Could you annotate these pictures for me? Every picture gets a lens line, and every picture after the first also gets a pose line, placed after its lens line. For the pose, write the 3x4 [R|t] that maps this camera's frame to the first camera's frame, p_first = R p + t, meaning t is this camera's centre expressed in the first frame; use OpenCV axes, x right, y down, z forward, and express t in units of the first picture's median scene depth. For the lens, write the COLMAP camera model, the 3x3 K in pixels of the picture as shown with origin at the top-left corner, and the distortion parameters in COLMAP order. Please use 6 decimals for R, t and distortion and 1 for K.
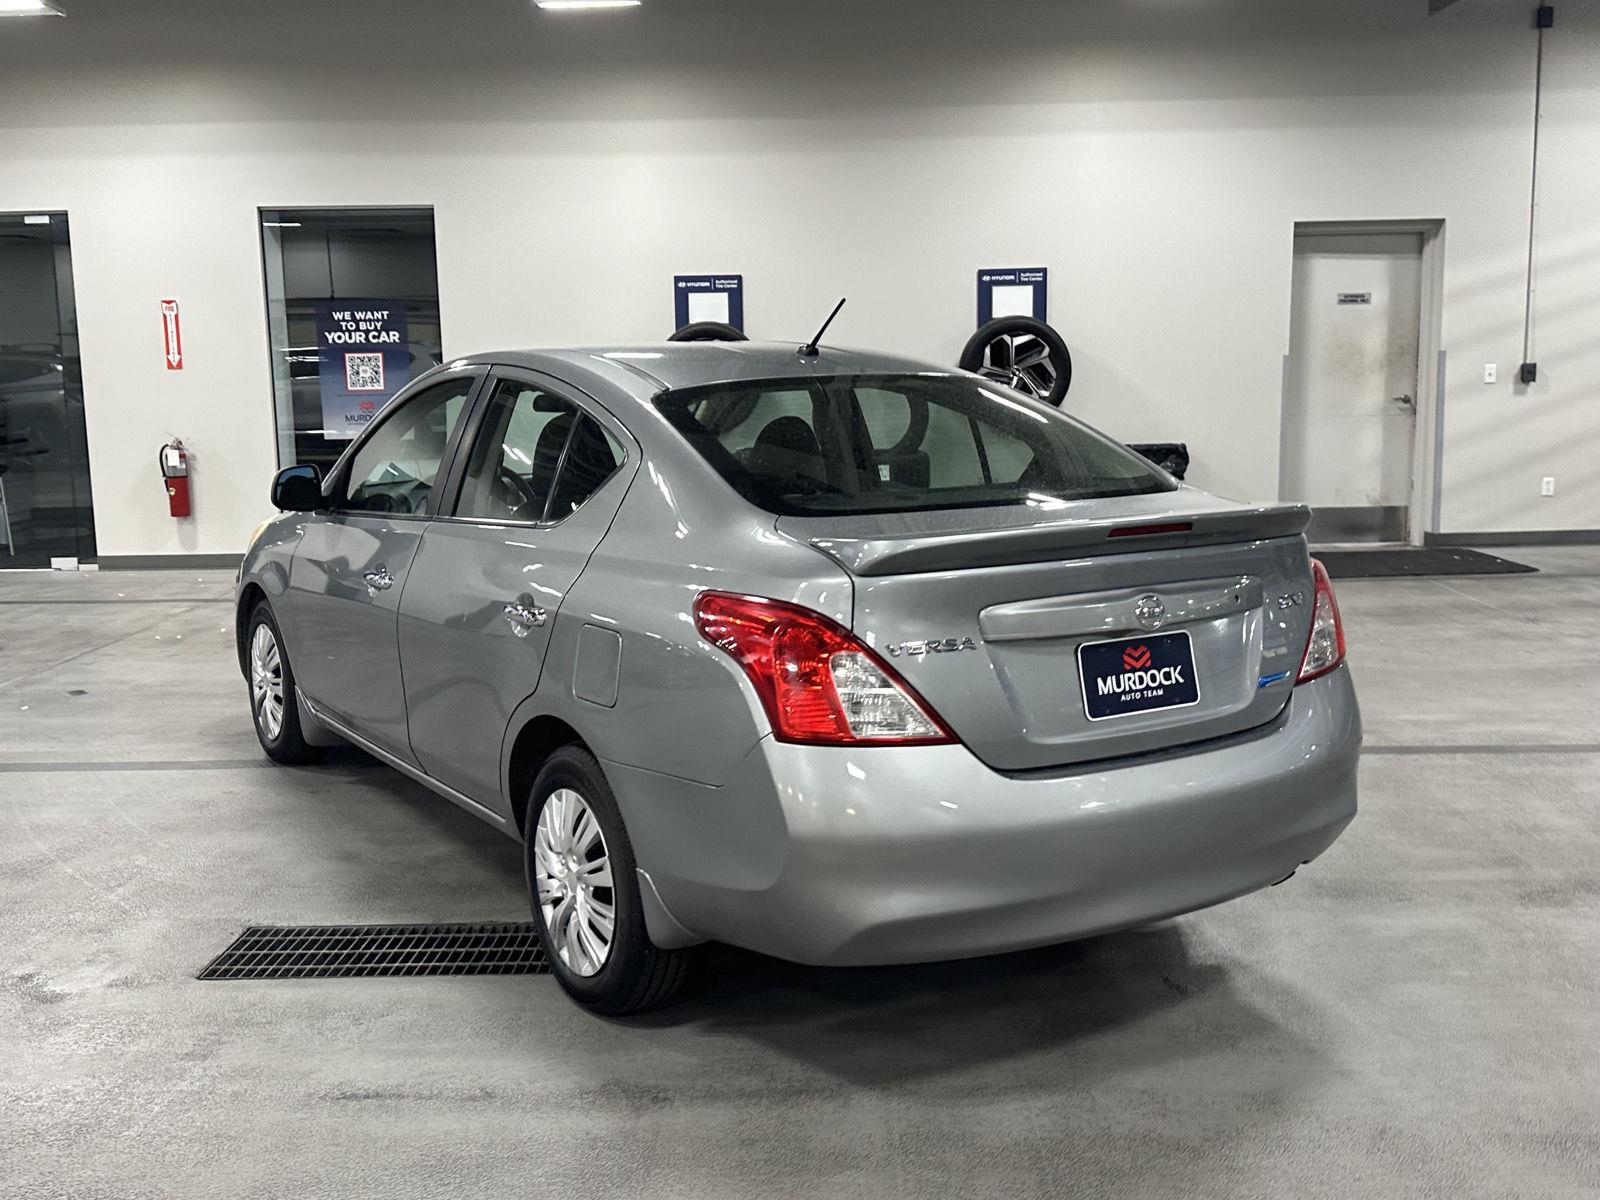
lens RADIAL K [[1584.8, 0, 786.1], [0, 1584.8, 594.5], [0, 0, 1]] dist [0.188001, -0.381194]
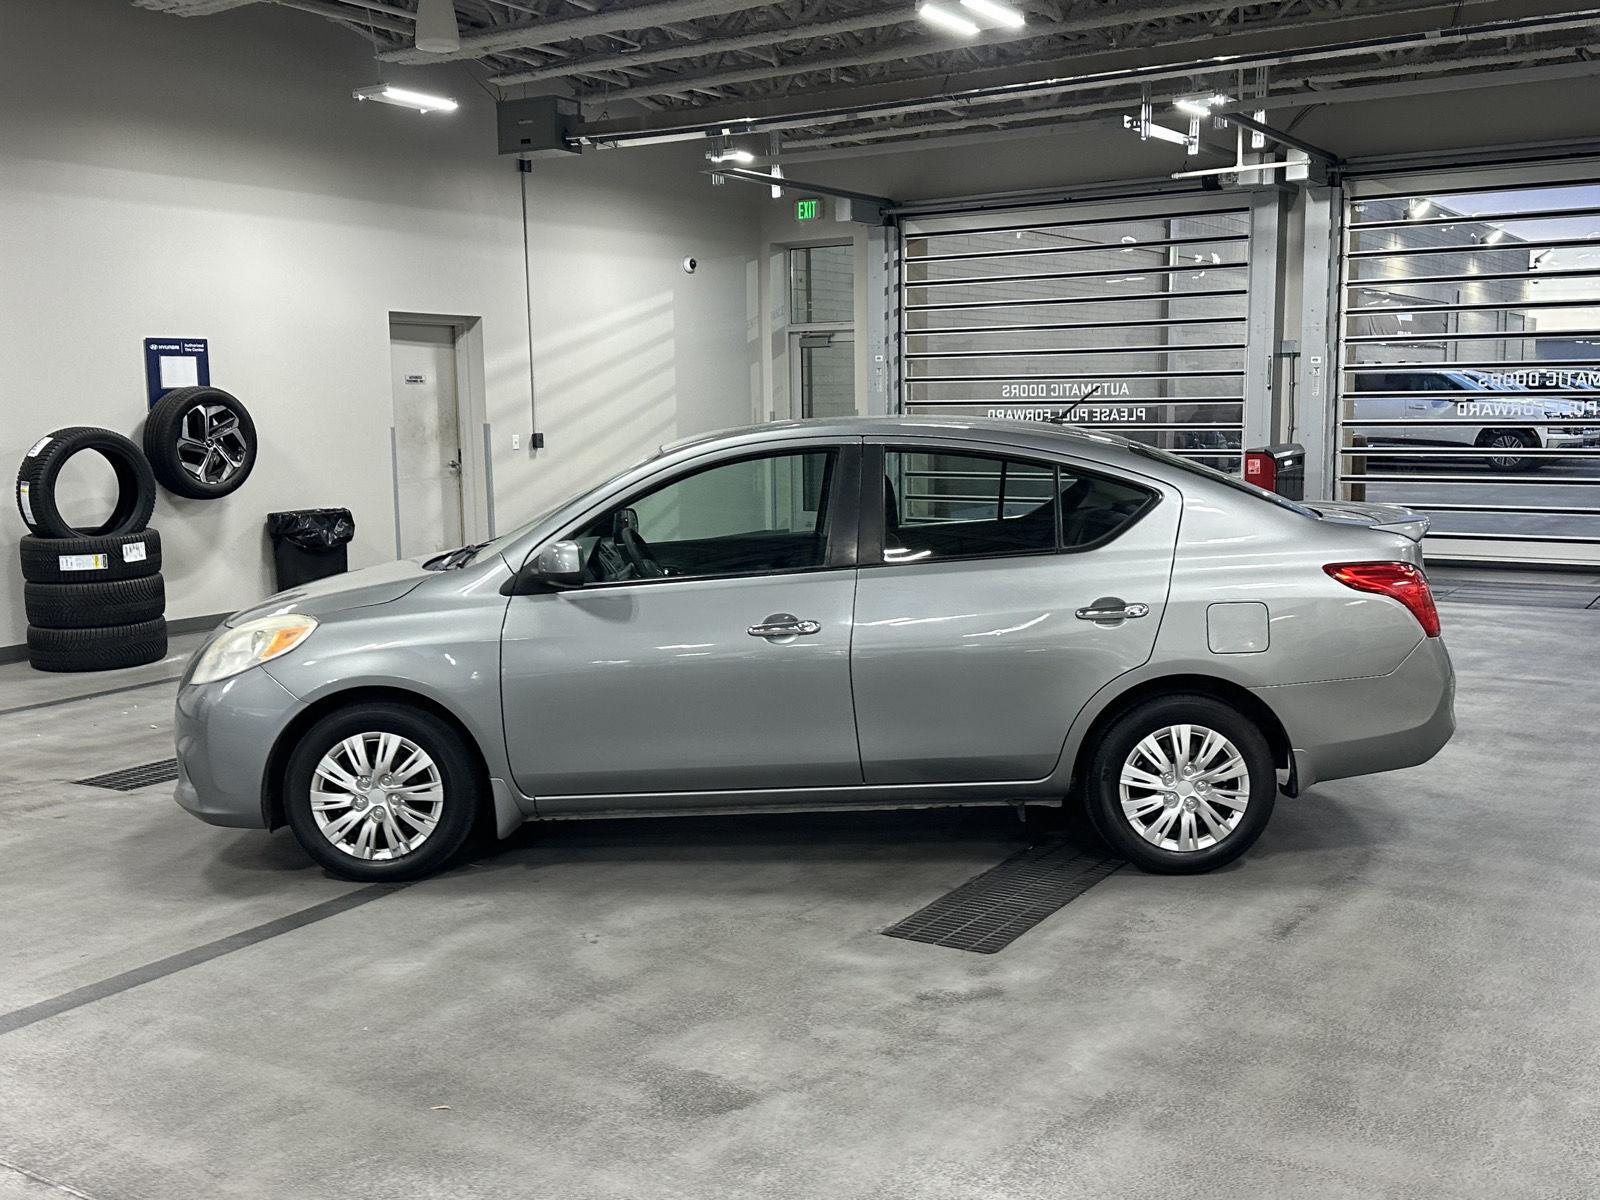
lens RADIAL K [[1576.0, 0, 800.0], [0, 1576.0, 600.0], [0, 0, 1]] dist [0.187172, -0.366673]
pose [[0.520076, -0.101989, 0.848009, -1.261848], [0.135791, 0.990091, 0.035797, -0.072018], [-0.843256, 0.096535, 0.528772, 0.430842]]
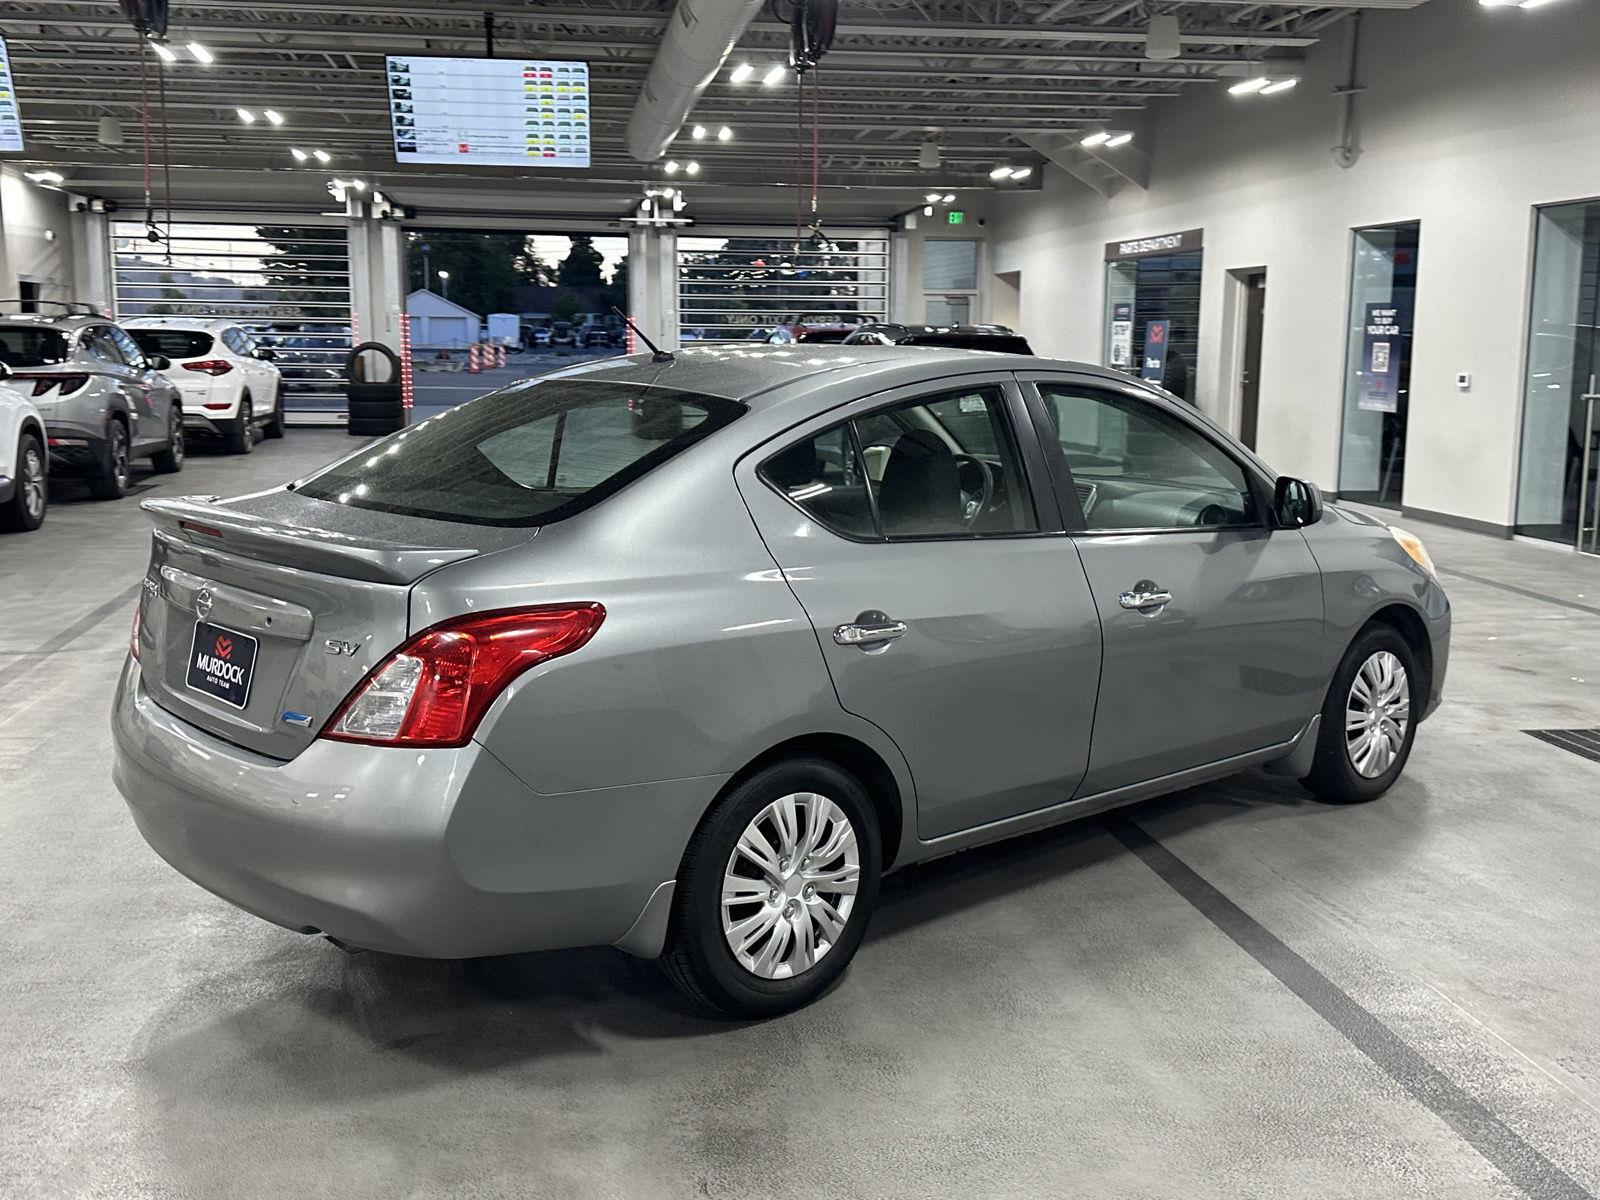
lens RADIAL K [[1584.8, 0, 786.1], [0, 1584.8, 594.5], [0, 0, 1]] dist [0.188001, -0.381194]
pose [[0.176688, 0.176951, -0.968230, 0.982733], [-0.157642, 0.976096, 0.149621, -0.160614], [0.971561, 0.126198, 0.200360, 0.844511]]
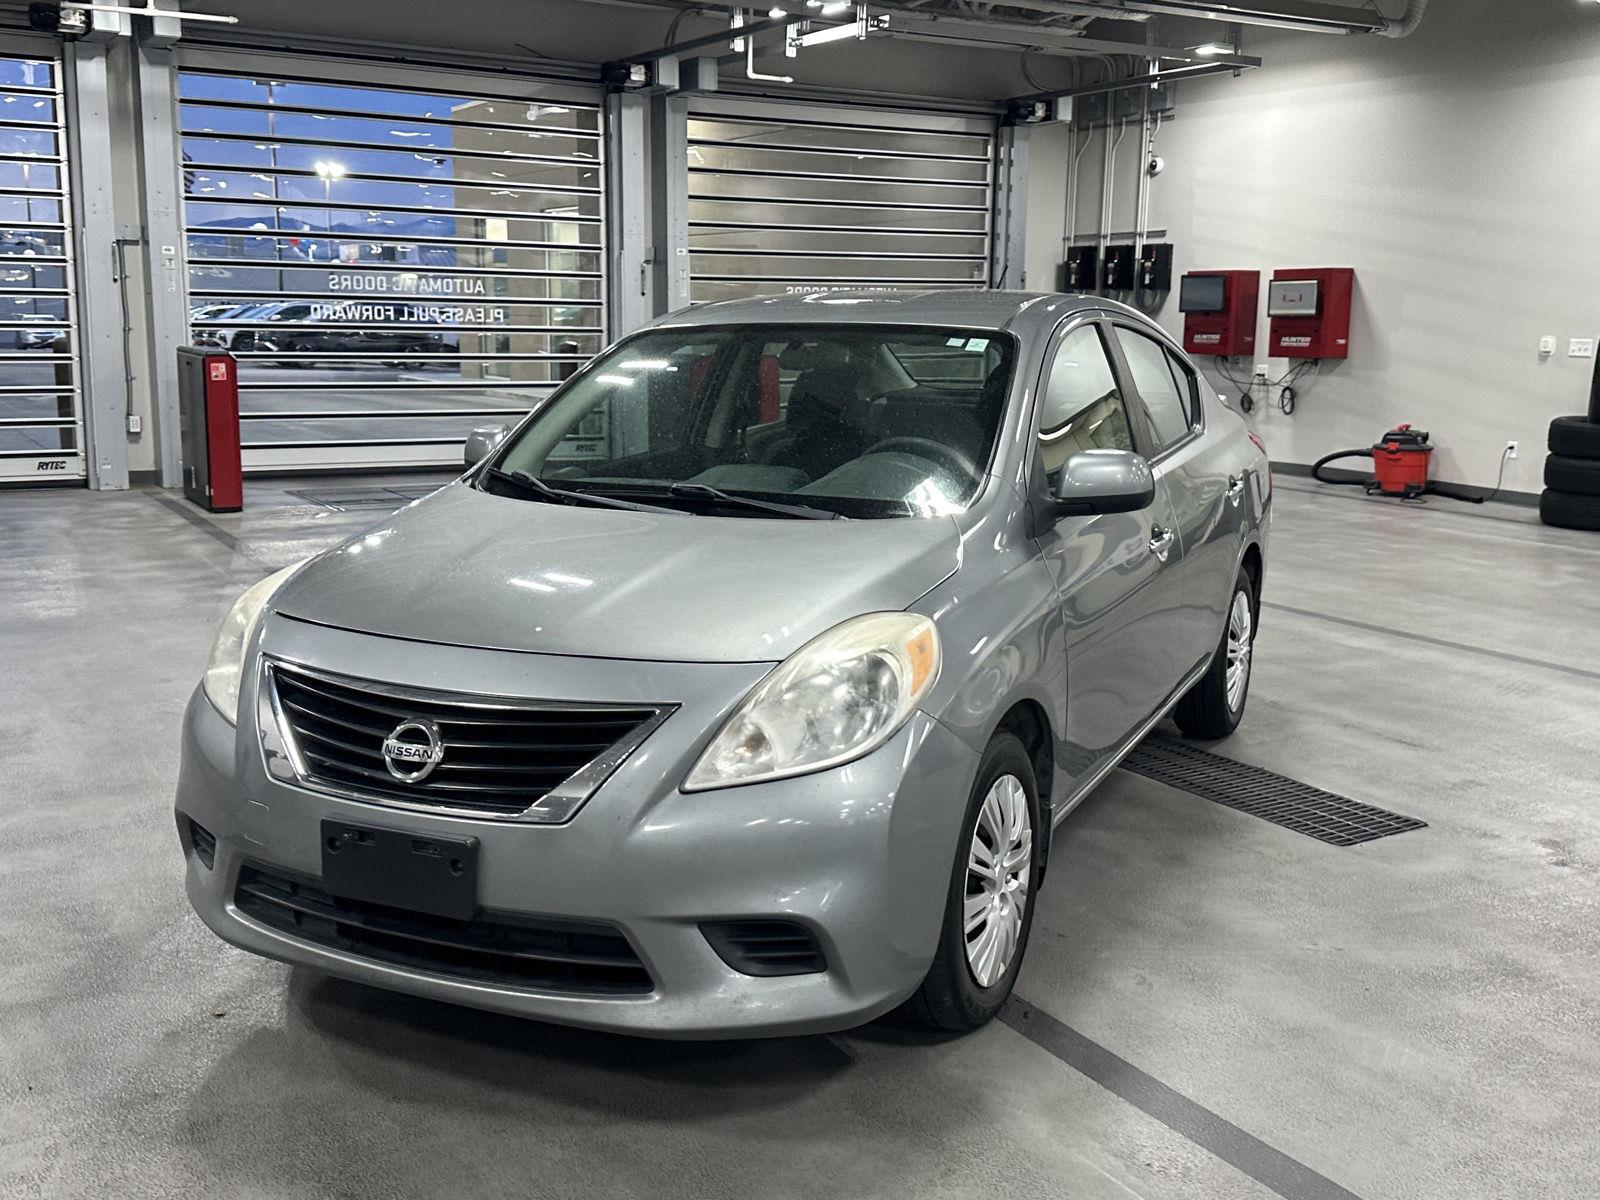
lens RADIAL K [[1584.8, 0, 786.1], [0, 1584.8, 594.5], [0, 0, 1]] dist [0.188001, -0.381194]
pose [[-0.531439, -0.138980, 0.835618, -0.979577], [0.124730, 0.962859, 0.239469, -0.243873], [-0.837863, 0.231490, -0.494366, 1.755922]]
